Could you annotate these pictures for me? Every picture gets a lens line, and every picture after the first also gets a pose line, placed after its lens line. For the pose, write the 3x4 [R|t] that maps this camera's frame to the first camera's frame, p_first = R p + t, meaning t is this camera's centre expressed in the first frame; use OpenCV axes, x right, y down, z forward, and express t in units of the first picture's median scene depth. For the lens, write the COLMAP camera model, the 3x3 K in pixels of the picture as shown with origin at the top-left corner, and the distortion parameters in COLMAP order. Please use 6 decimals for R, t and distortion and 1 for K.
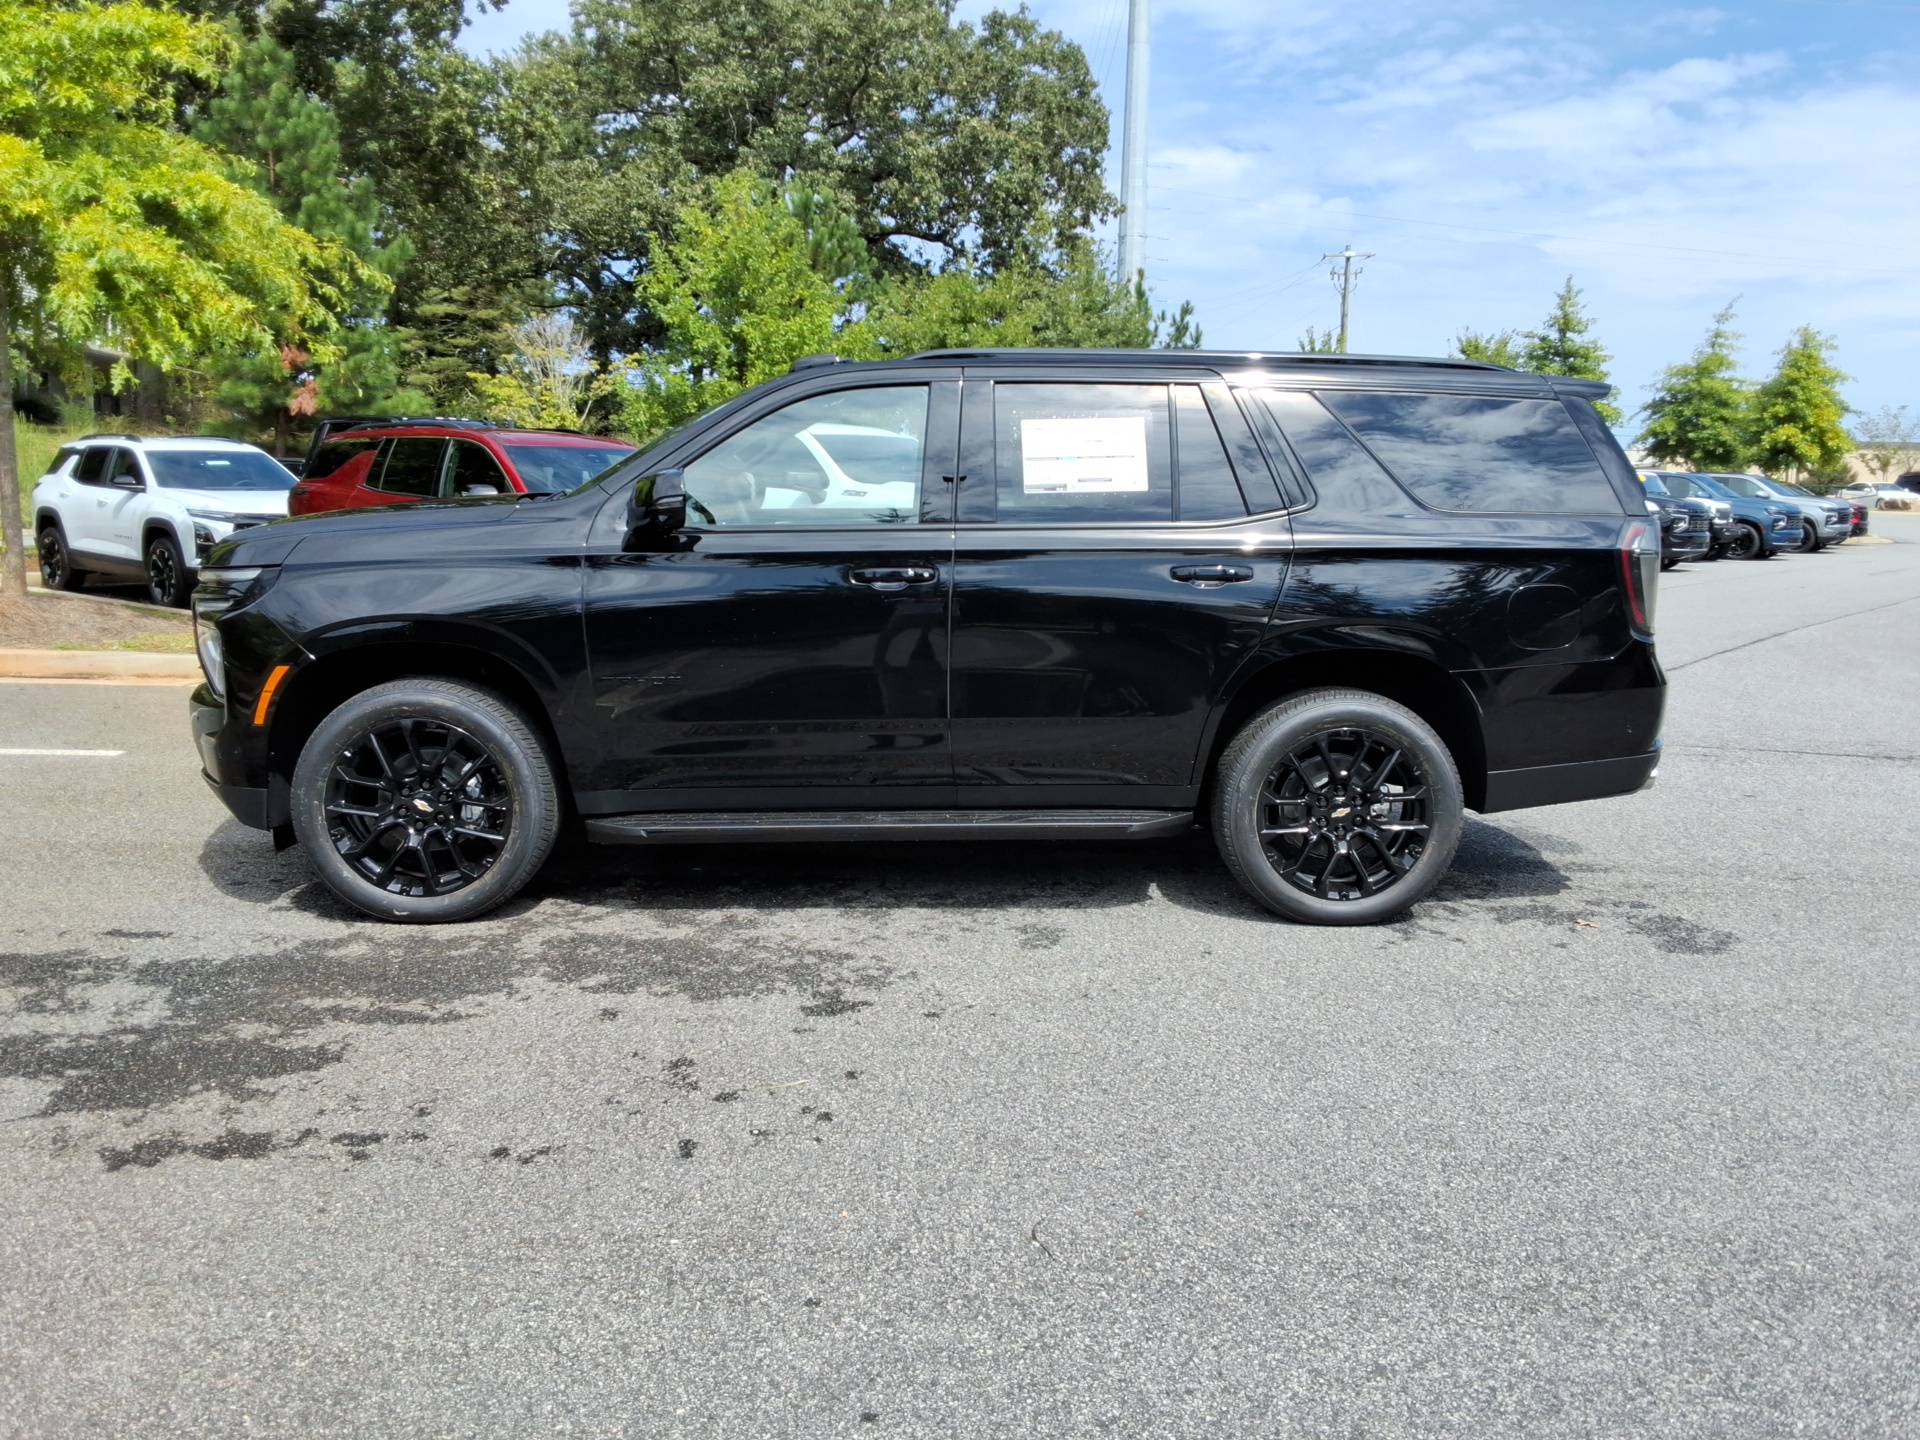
lens RADIAL K [[1569.7, 0, 972.8], [0, 1569.7, 684.2], [0, 0, 1]] dist [0.141635, -0.260665]
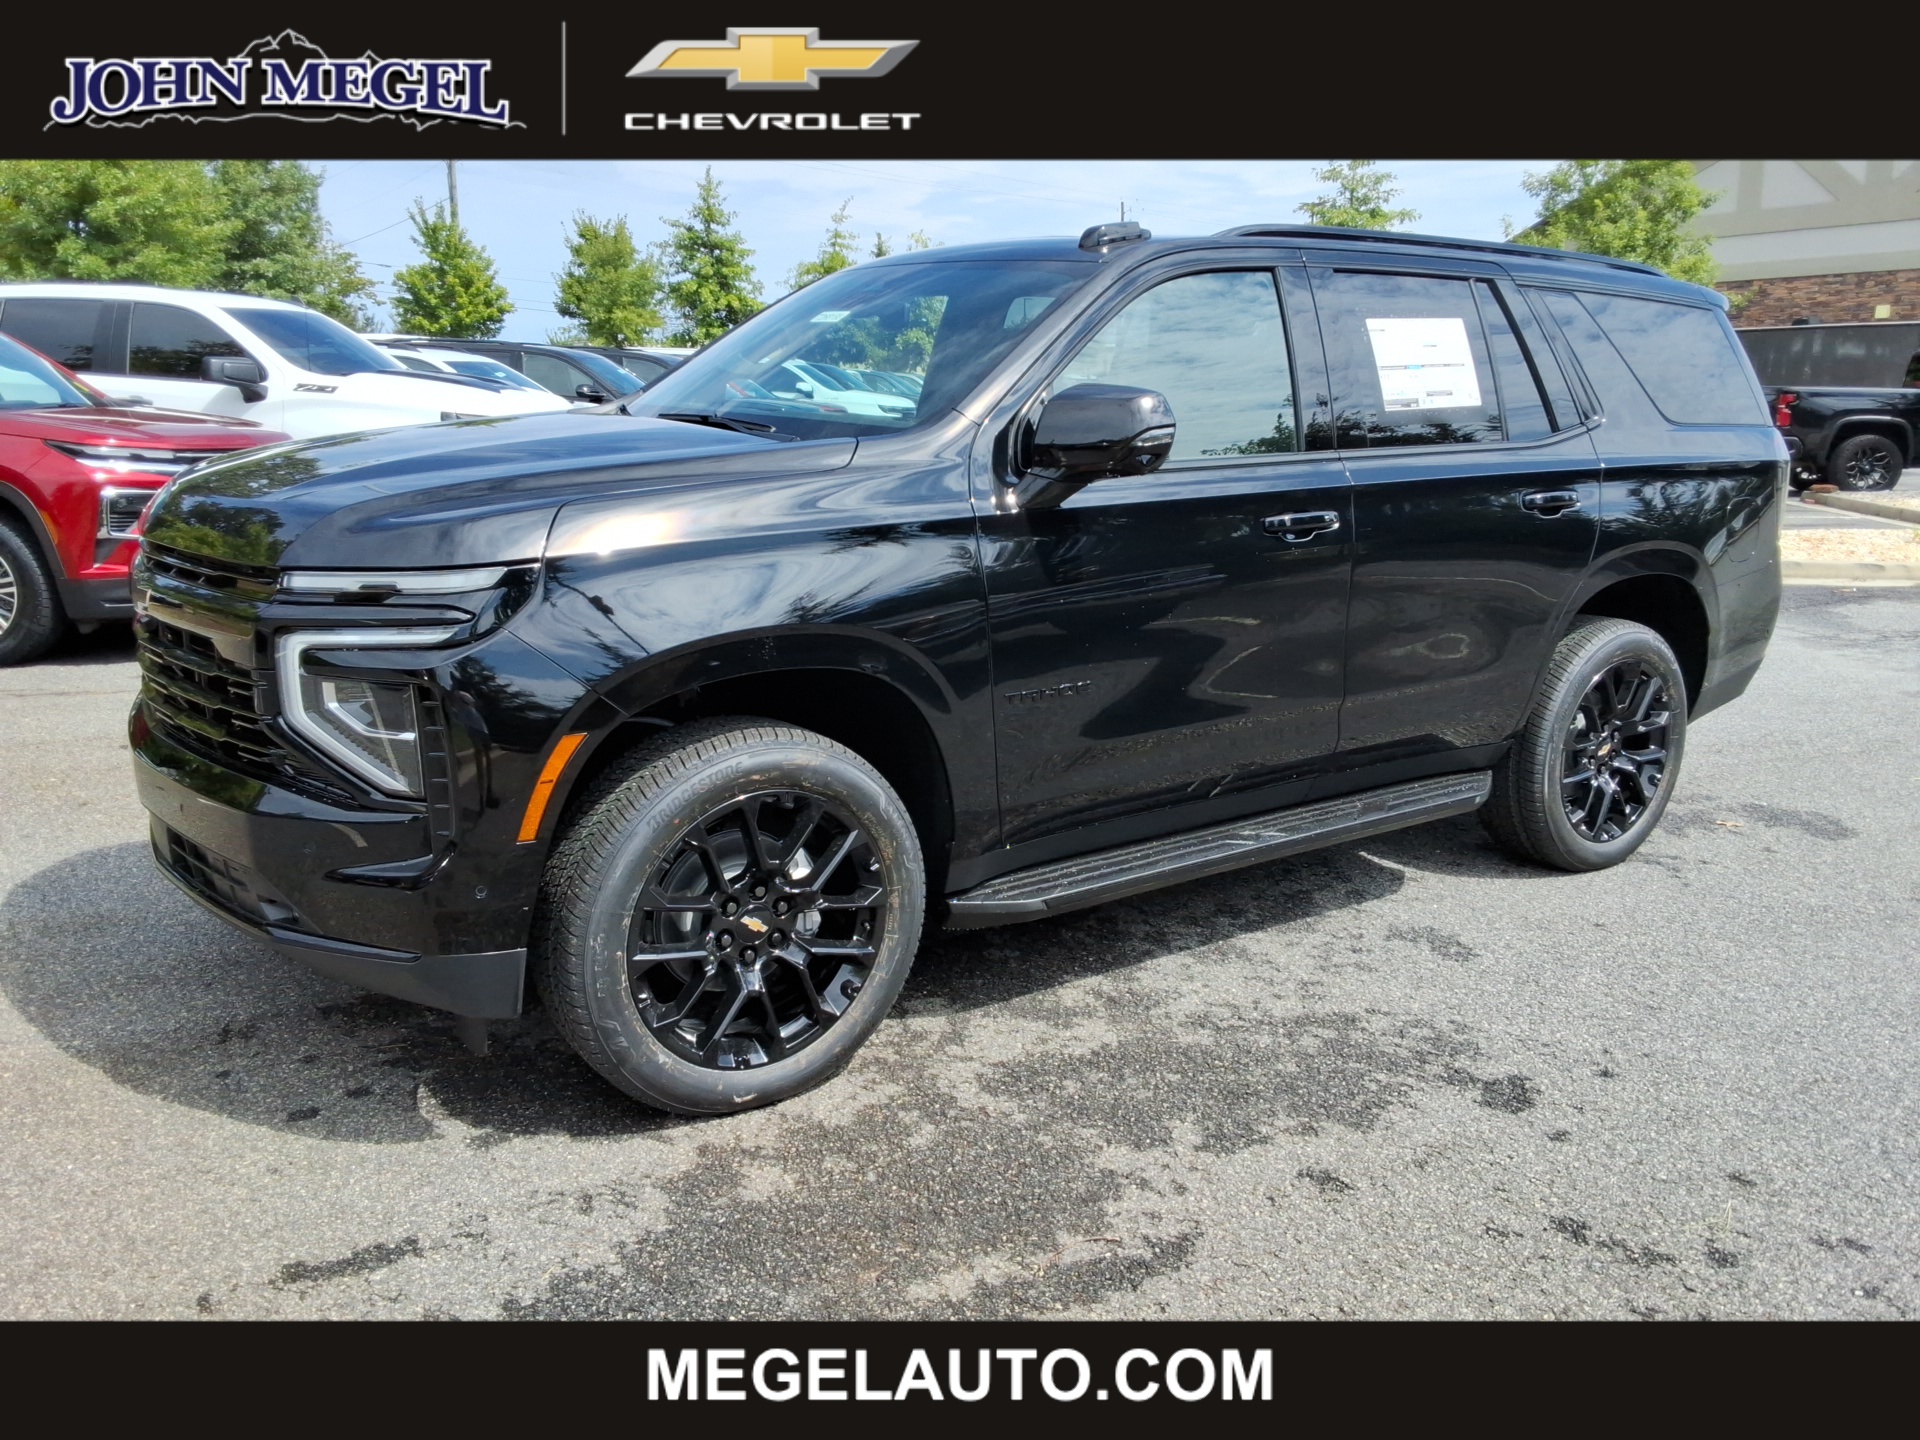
lens RADIAL K [[1541.3, 0, 973.1], [0, 1541.3, 697.4], [0, 0, 1]] dist [0.127528, -0.199590]
pose [[0.827979, -0.111393, 0.549584, -0.591463], [0.065672, 0.992589, 0.102245, -0.069478], [-0.556901, -0.048565, 0.829158, 0.436083]]
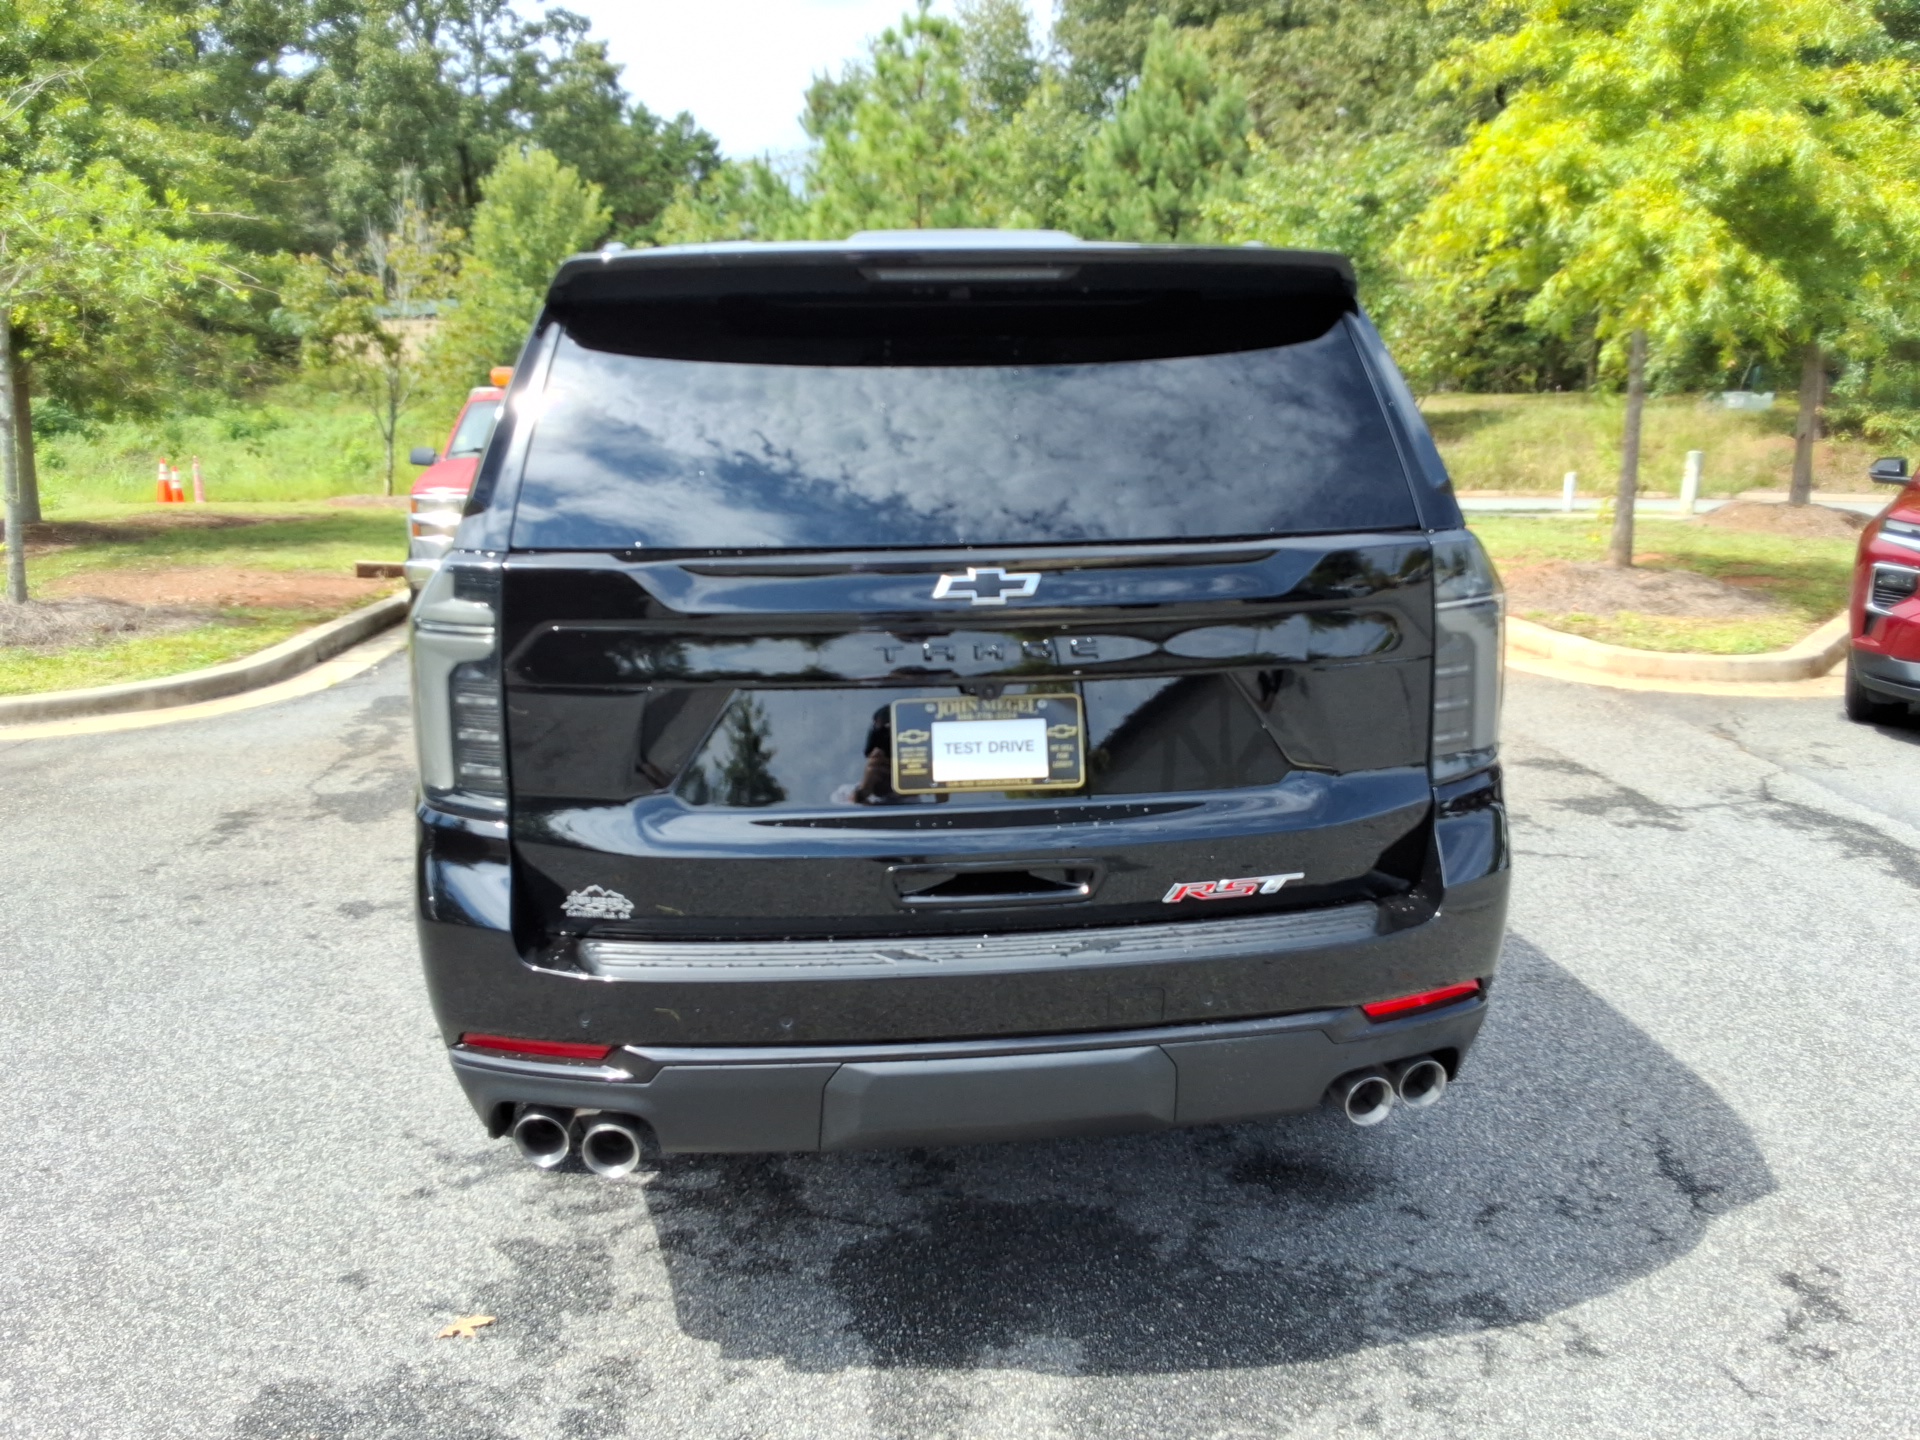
lens RADIAL K [[1541.3, 0, 973.1], [0, 1541.3, 697.4], [0, 0, 1]] dist [0.127528, -0.199590]
pose [[0.061557, 0.155564, -0.985906, 0.892318], [-0.121599, 0.981590, 0.147290, -0.149632], [0.990669, 0.110818, 0.079341, 1.126889]]
